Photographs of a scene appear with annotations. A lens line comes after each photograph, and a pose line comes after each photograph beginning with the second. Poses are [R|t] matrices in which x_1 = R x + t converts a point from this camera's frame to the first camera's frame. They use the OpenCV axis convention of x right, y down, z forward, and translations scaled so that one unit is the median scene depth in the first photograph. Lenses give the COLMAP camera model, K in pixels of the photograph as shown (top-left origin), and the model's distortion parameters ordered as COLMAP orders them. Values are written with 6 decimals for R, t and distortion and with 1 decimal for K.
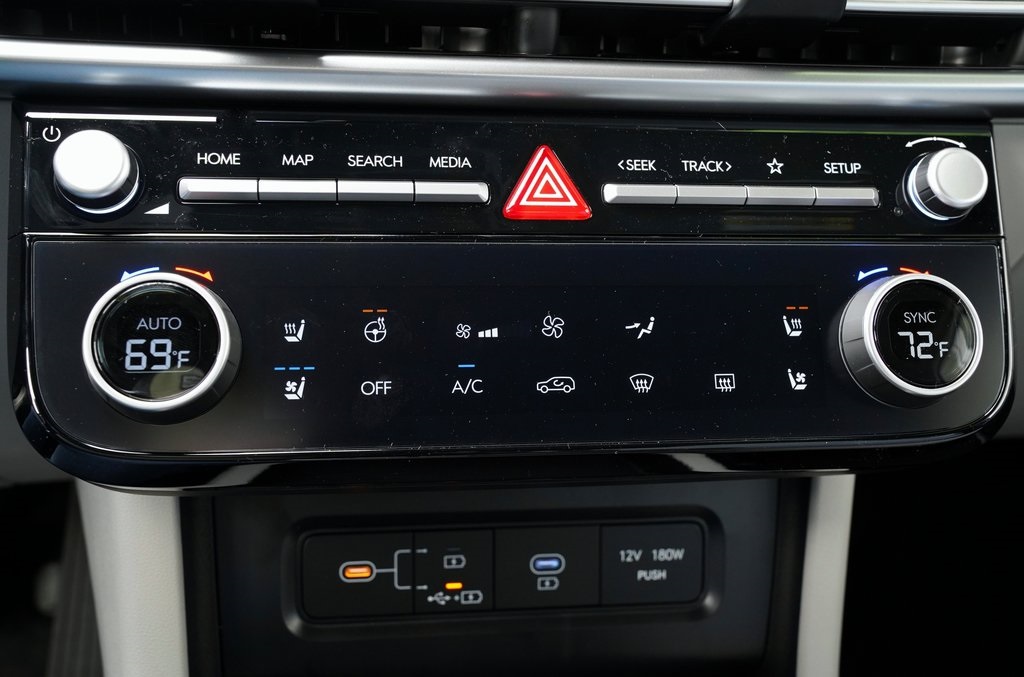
lens RADIAL K [[1078.1, 0, 512.0], [0, 1078.1, 338.5], [0, 0, 1]] dist [0.001498, 0.006479]
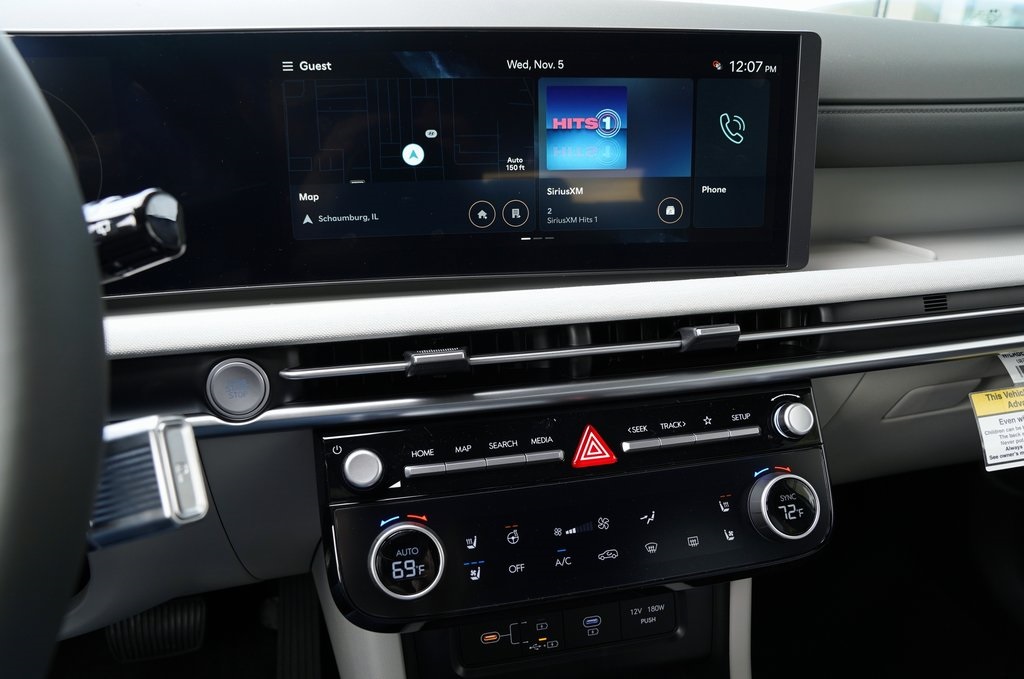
lens RADIAL K [[703.1, 0, 508.4], [0, 703.1, 340.3], [0, 0, 1]] dist [-0.128864, 0.087657]
pose [[0.996288, -0.078214, 0.035969, -0.145802], [0.079941, 0.995575, -0.049388, -0.281133], [-0.031947, 0.052081, 0.998132, -0.231240]]
